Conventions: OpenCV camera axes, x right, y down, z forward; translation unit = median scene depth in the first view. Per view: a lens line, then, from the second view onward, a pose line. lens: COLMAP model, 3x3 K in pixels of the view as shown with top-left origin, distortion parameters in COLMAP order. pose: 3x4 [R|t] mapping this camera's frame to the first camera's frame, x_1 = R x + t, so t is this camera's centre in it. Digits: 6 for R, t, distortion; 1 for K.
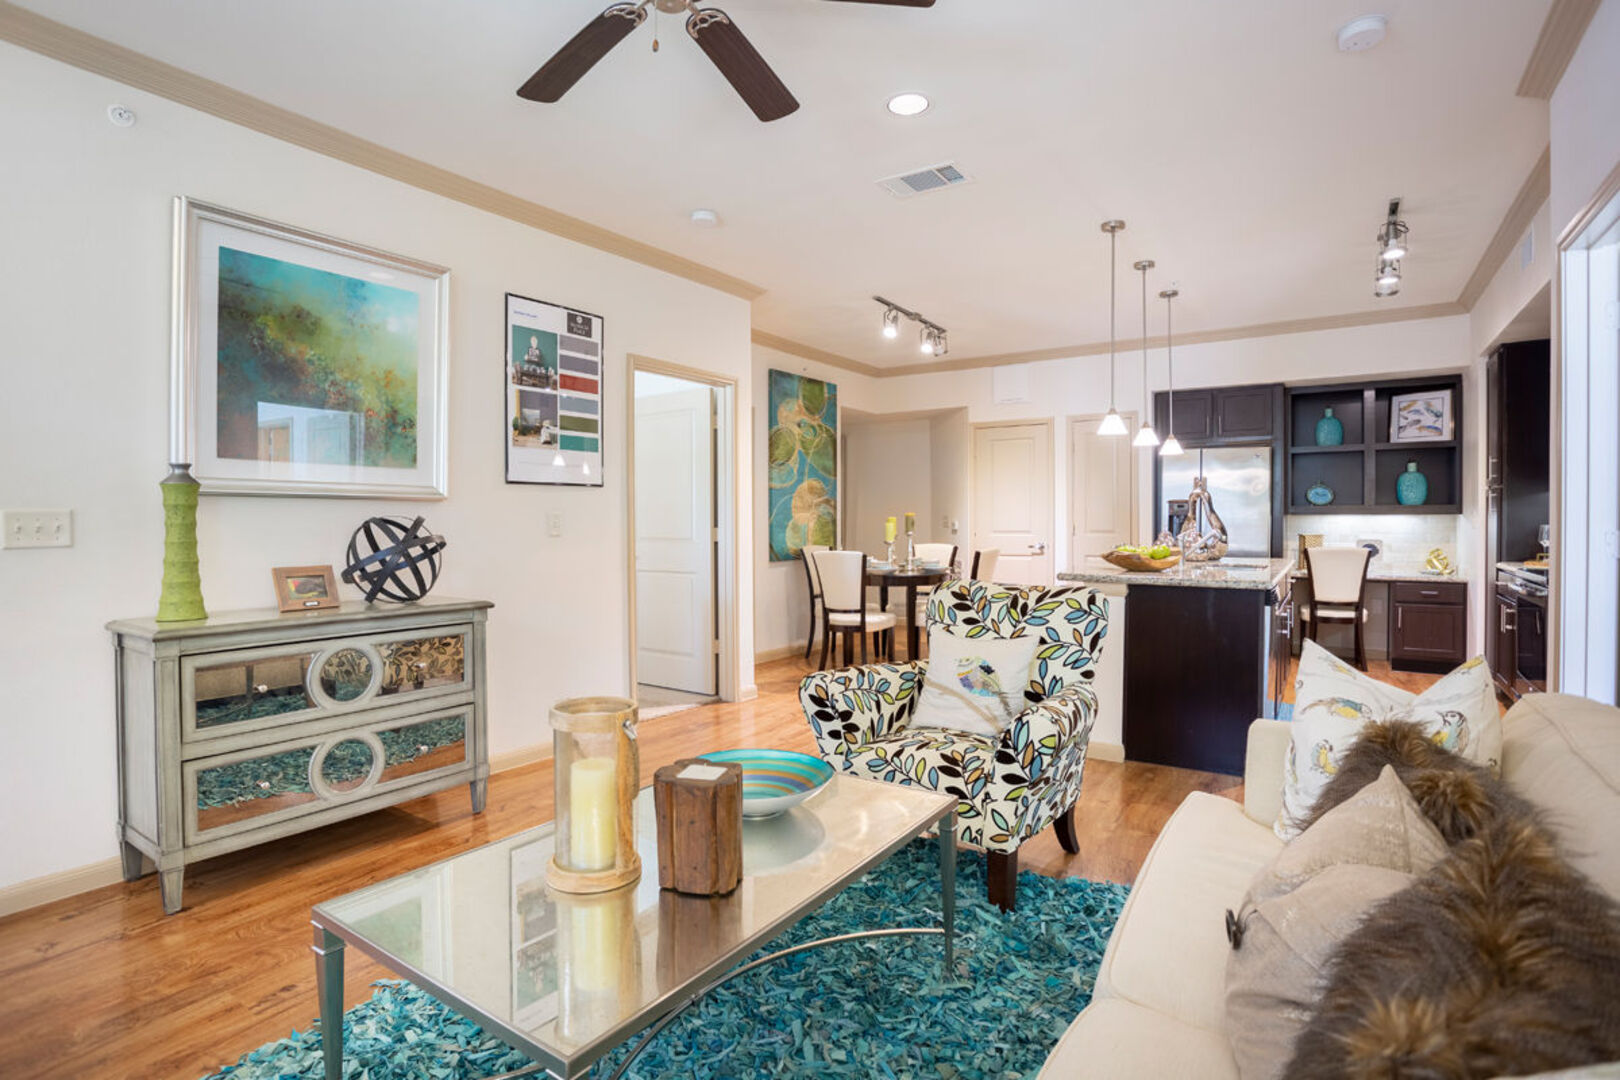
lens RADIAL K [[802.7, 0, 801.1], [0, 802.7, 529.1], [0, 0, 1]] dist [-0.084113, 0.036613]
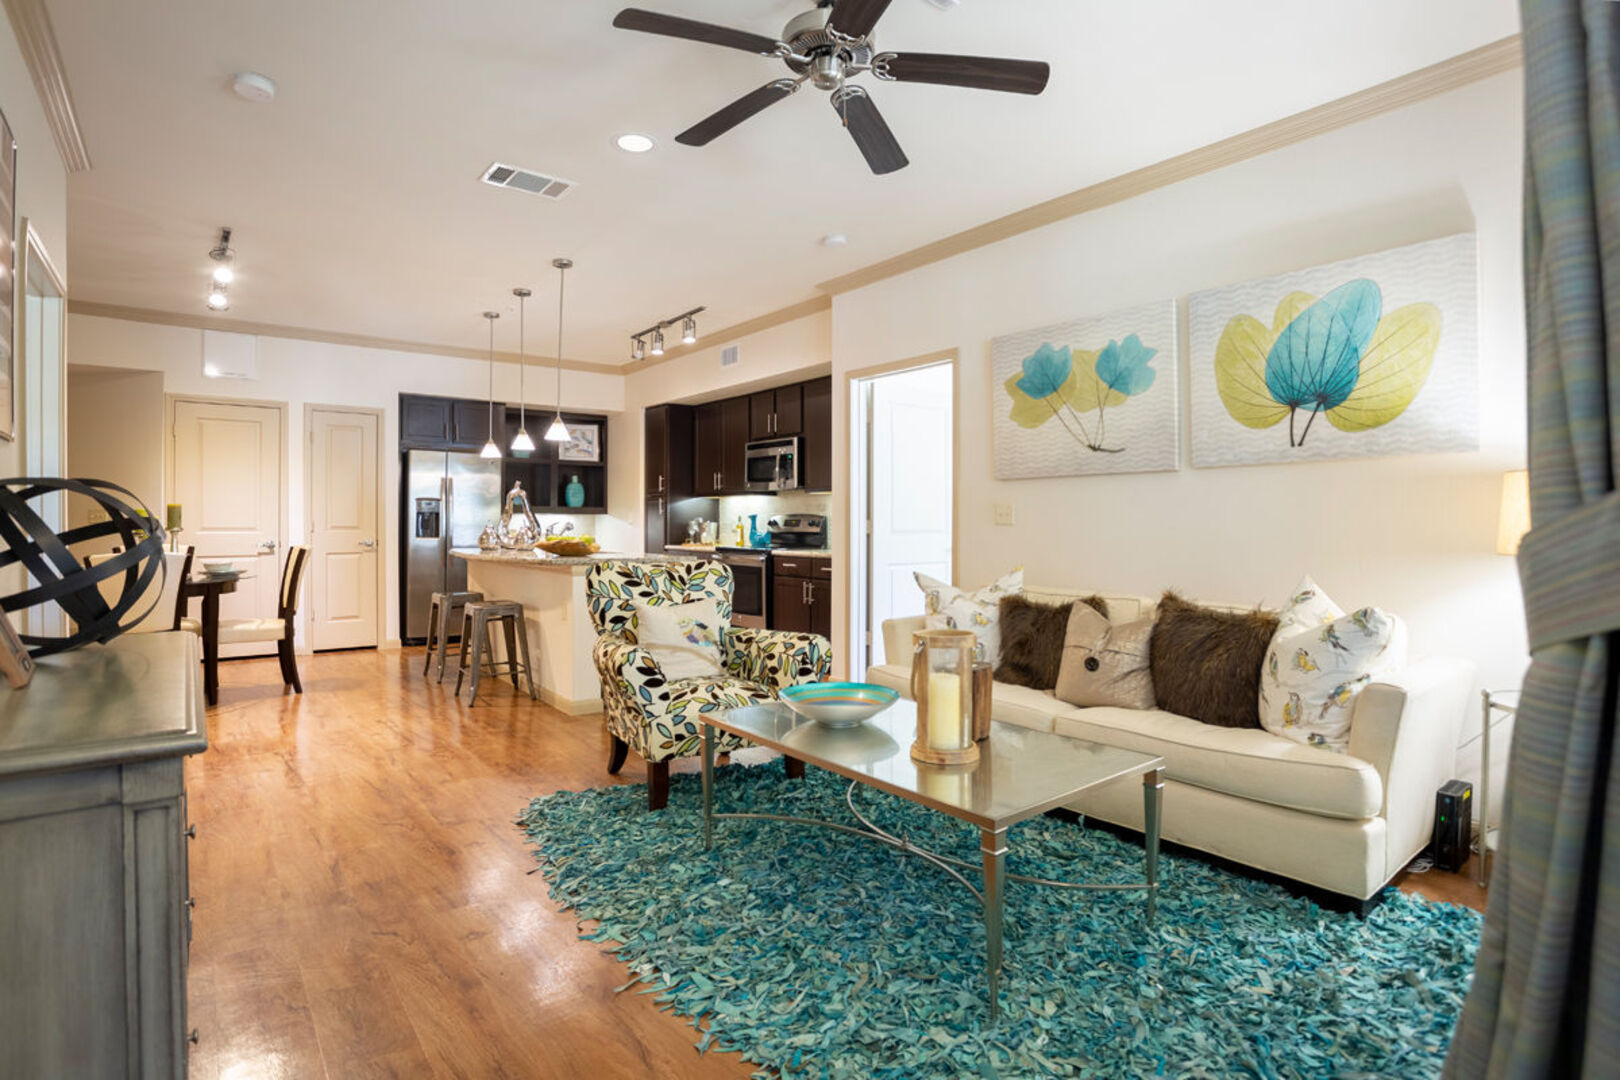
lens RADIAL K [[802.7, 0, 801.1], [0, 802.7, 529.1], [0, 0, 1]] dist [-0.084113, 0.036613]
pose [[0.302064, -0.002610, 0.953284, -0.486080], [0.007240, 0.999974, 0.000444, 0.011037], [-0.953260, 0.006768, 0.302075, 0.237942]]
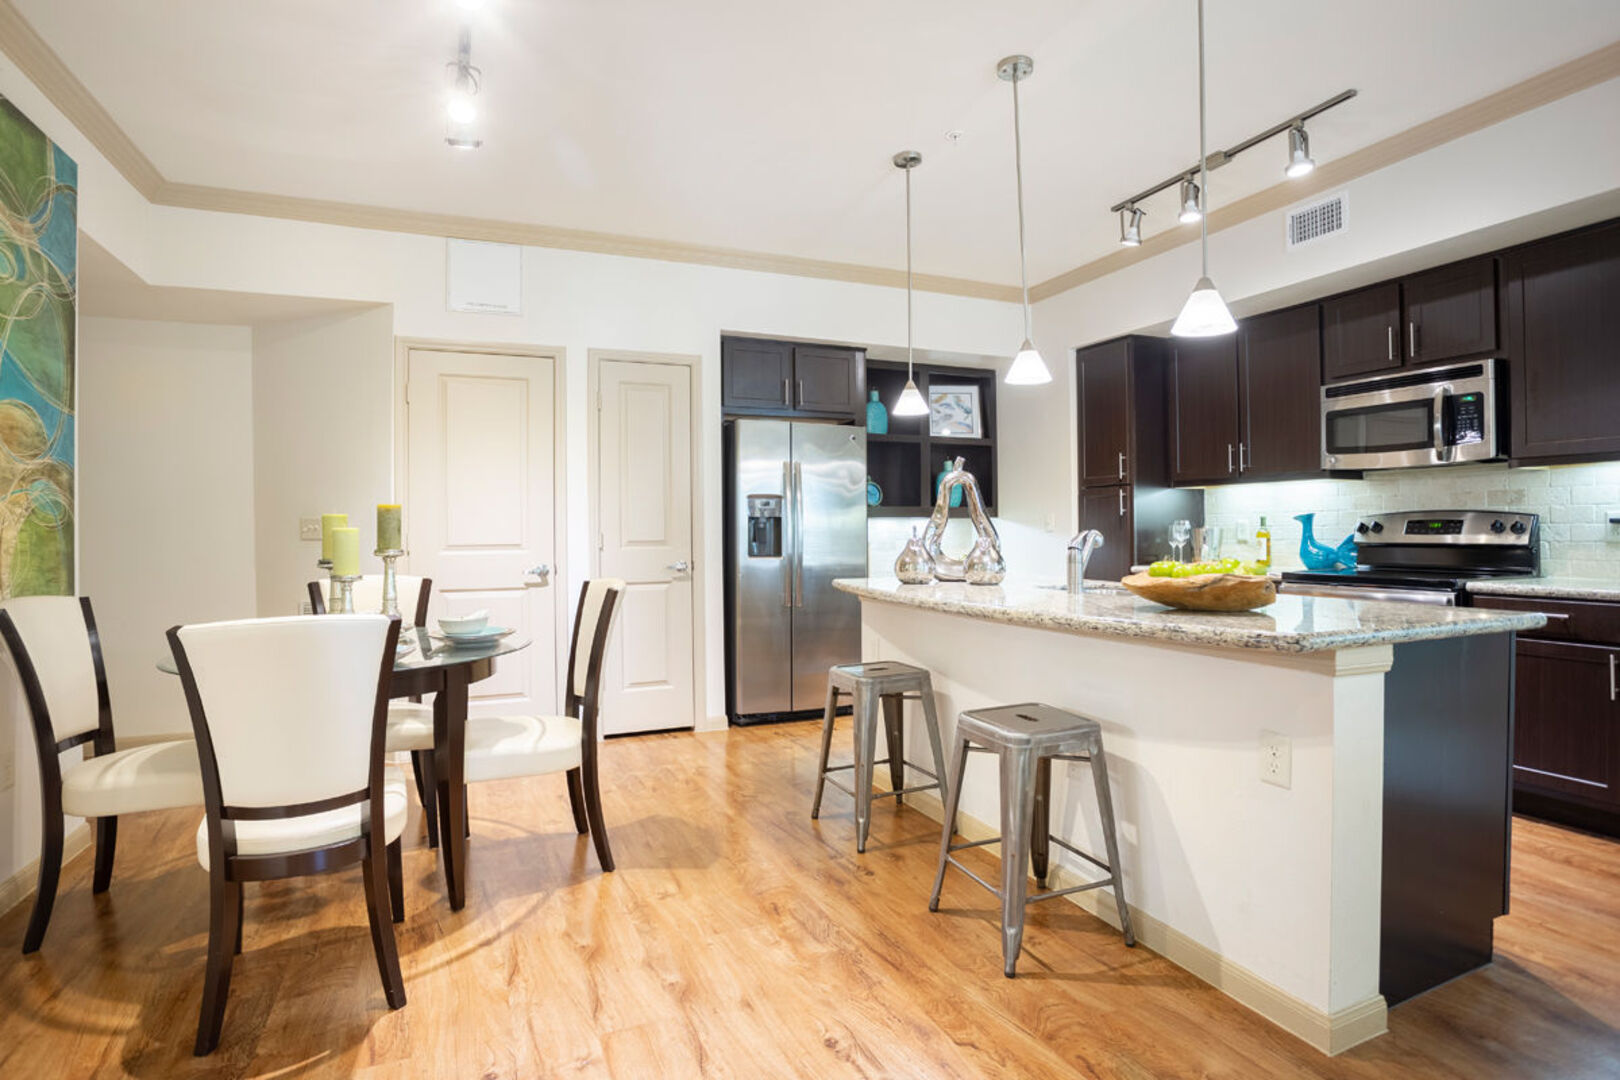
lens RADIAL K [[802.7, 0, 801.1], [0, 802.7, 529.1], [0, 0, 1]] dist [-0.084113, 0.036613]
pose [[0.537877, -0.000114, 0.843023, -0.108900], [0.016578, 0.999808, -0.010442, 0.001020], [-0.842860, 0.019592, 0.537776, 0.750166]]
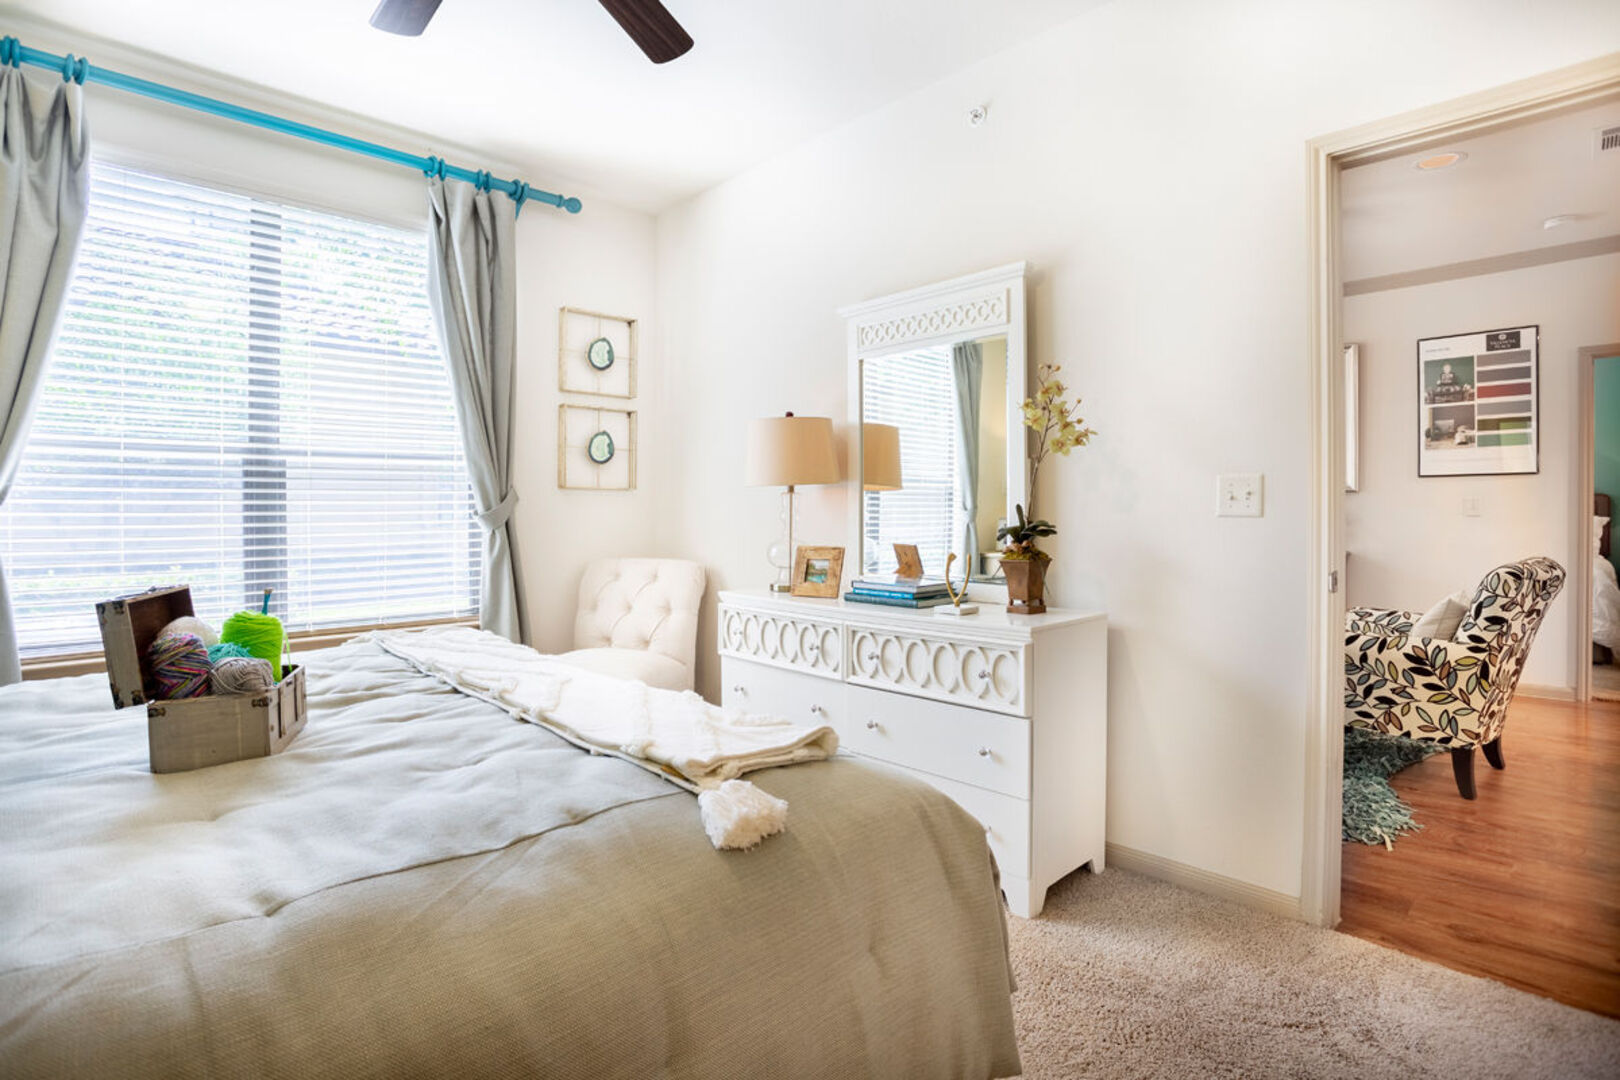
lens RADIAL K [[802.7, 0, 801.1], [0, 802.7, 529.1], [0, 0, 1]] dist [-0.084113, 0.036613]
pose [[-0.197069, 0.024088, -0.980094, 0.840339], [-0.008919, 0.999613, 0.026361, 0.005121], [0.980349, 0.013936, -0.196778, 0.148421]]
